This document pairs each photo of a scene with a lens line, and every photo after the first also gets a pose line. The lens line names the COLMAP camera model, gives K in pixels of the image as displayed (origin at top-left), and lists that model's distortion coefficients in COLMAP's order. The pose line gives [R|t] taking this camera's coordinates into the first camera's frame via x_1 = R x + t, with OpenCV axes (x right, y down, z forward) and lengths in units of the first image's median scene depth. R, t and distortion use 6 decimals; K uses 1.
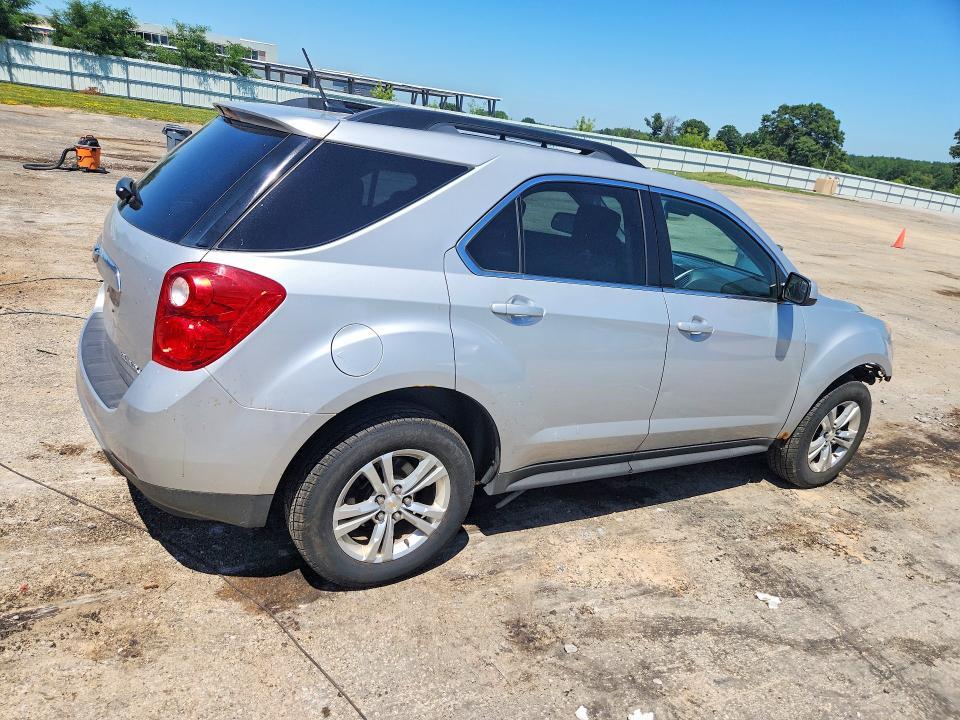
lens RADIAL K [[695.3, 0, 480.0], [0, 695.3, 360.0], [0, 0, 1]] dist [0.064684, -0.058149]
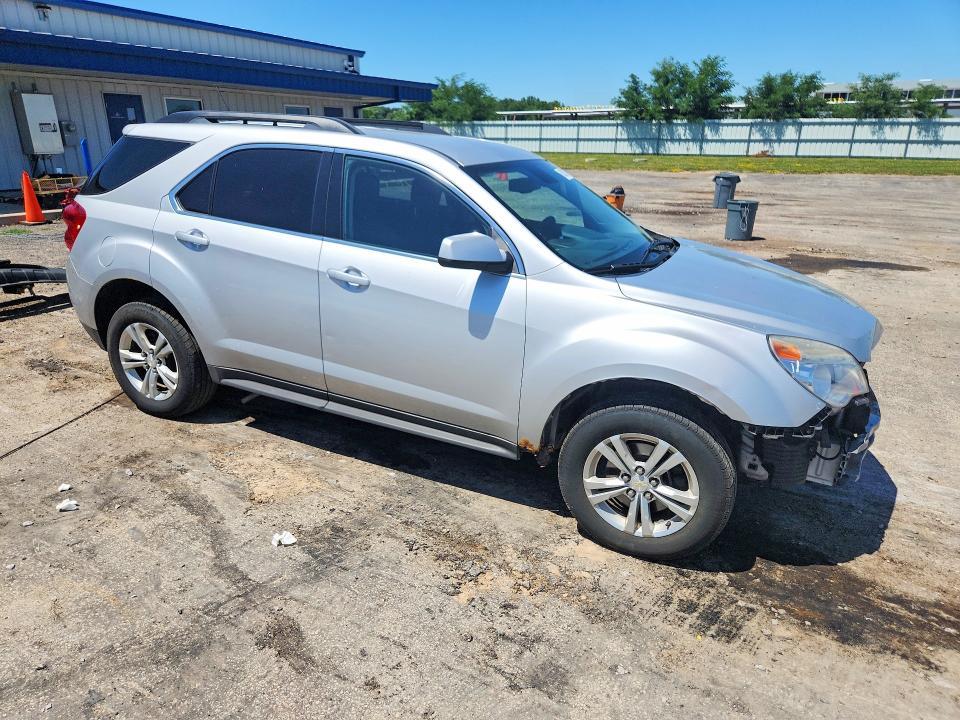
lens RADIAL K [[708.1, 0, 480.0], [0, 708.1, 360.0], [0, 0, 1]] dist [0.078005, -0.093180]
pose [[0.507207, 0.129981, -0.851966, 0.230551], [-0.213647, 0.976667, 0.021814, 0.001581], [0.834923, 0.170956, 0.523143, 0.109684]]
